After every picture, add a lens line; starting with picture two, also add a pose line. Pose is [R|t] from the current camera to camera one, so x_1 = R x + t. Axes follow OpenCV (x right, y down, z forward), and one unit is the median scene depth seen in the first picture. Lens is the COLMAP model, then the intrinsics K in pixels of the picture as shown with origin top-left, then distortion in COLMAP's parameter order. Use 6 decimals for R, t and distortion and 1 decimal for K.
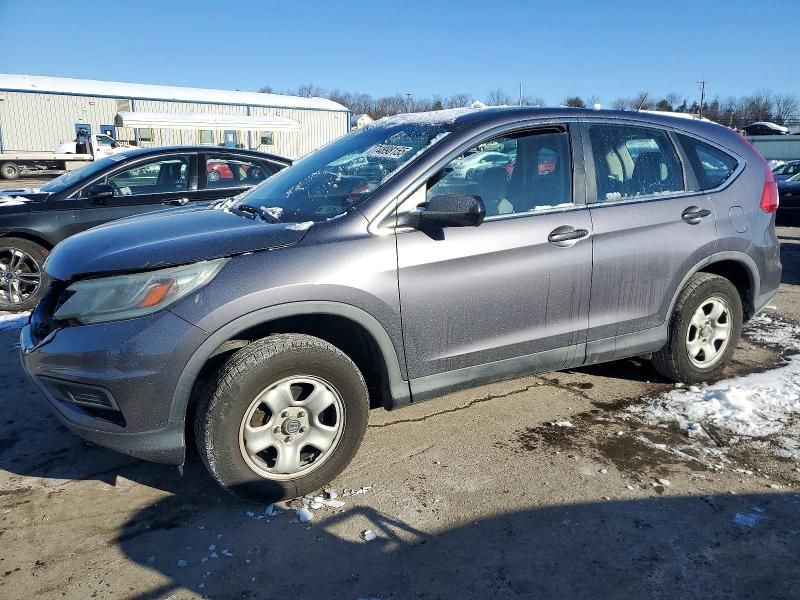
lens RADIAL K [[625.7, 0, 403.1], [0, 625.7, 301.6], [0, 0, 1]] dist [0.014881, 0.000267]
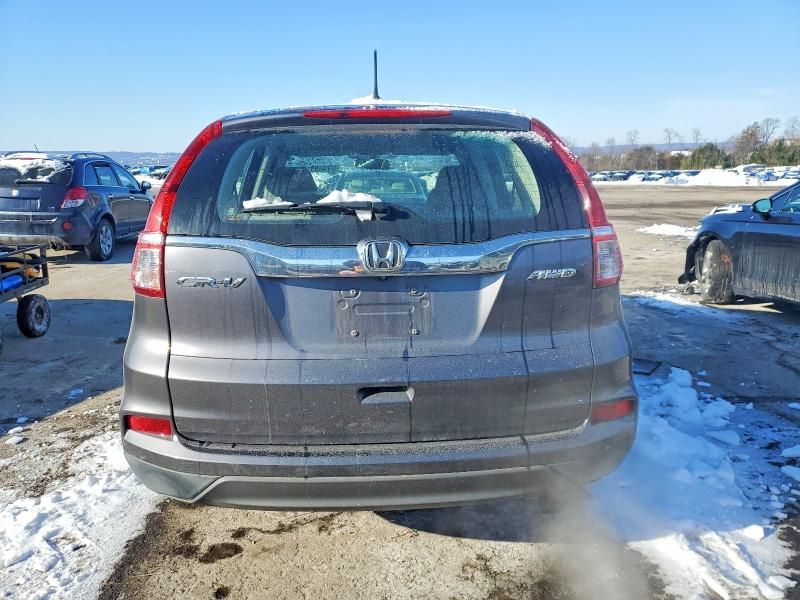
lens RADIAL K [[625.7, 0, 401.8], [0, 625.7, 298.2], [0, 0, 1]] dist [0.014881, 0.000267]
pose [[-0.455154, 0.181330, -0.871753, 1.305710], [-0.196329, 0.934511, 0.296890, -0.451177], [0.868498, 0.306281, -0.389747, 1.947652]]
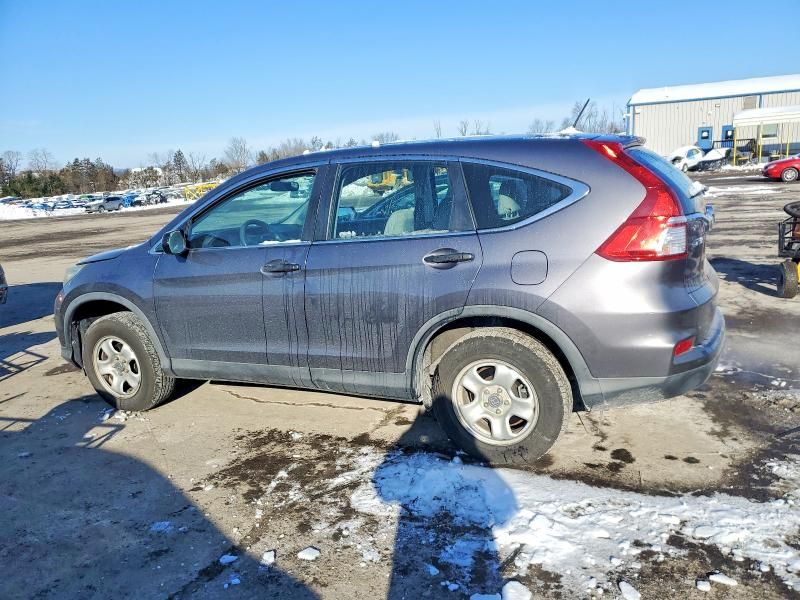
lens RADIAL K [[625.7, 0, 405.1], [0, 625.7, 299.8], [0, 0, 1]] dist [0.014881, 0.000267]
pose [[0.568999, 0.125848, -0.812651, 1.418126], [-0.126203, 0.989877, 0.064929, -0.162378], [0.812596, 0.065614, 0.579122, 0.569344]]
